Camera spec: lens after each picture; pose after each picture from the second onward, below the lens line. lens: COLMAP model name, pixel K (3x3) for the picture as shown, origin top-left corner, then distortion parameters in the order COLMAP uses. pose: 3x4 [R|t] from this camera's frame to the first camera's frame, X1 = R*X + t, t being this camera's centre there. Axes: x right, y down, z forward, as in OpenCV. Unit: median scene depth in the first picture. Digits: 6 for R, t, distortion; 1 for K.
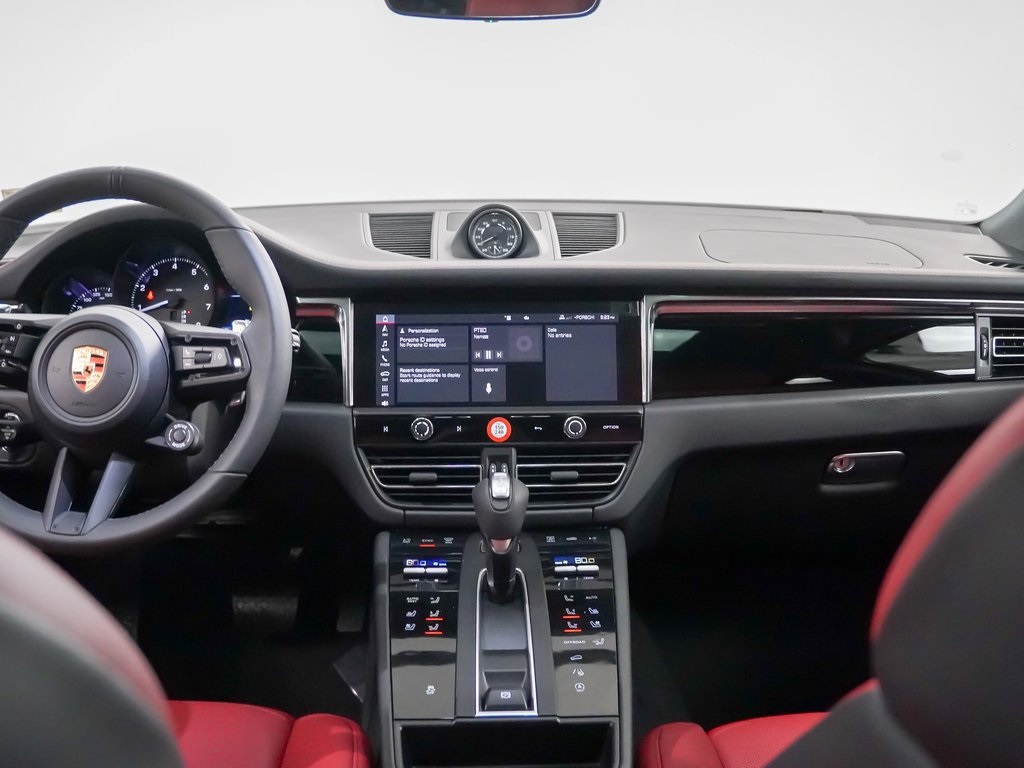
lens RADIAL K [[1010.5, 0, 512.0], [0, 1010.5, 384.0], [0, 0, 1]] dist [-0.138255, -0.003826]
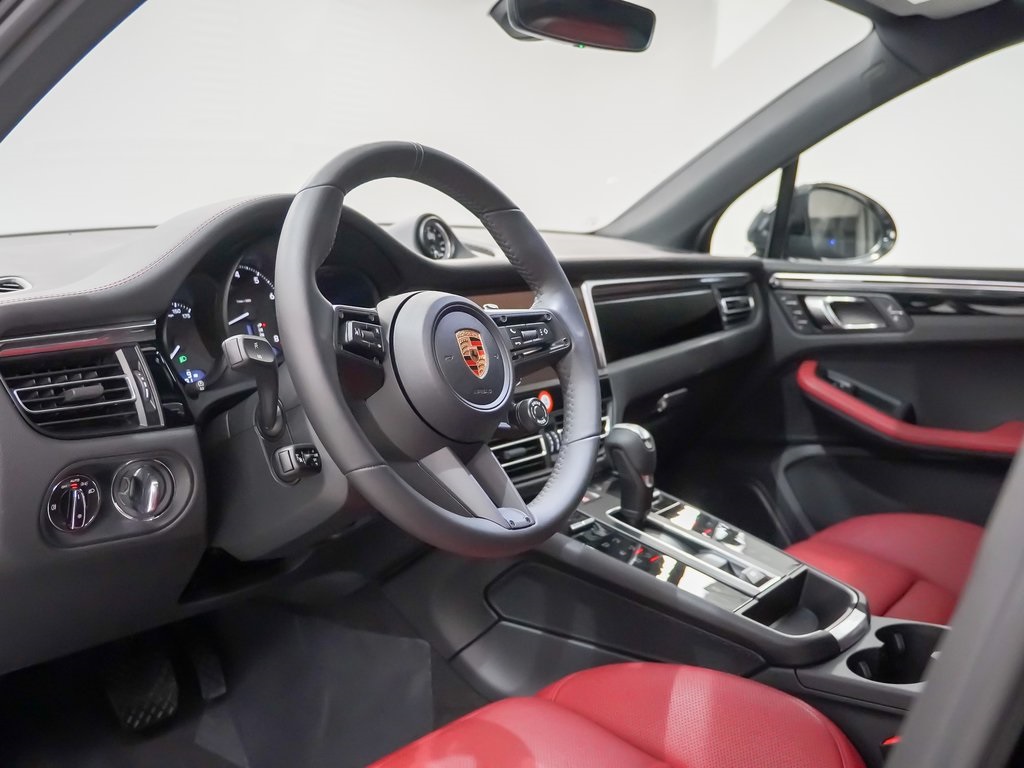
lens RADIAL K [[1010.5, 0, 512.0], [0, 1010.5, 384.0], [0, 0, 1]] dist [-0.138255, -0.003826]
pose [[0.663845, -0.120794, 0.738050, -0.840052], [0.168809, 0.985603, 0.009473, 0.008106], [-0.728569, 0.118301, 0.674679, 0.248443]]
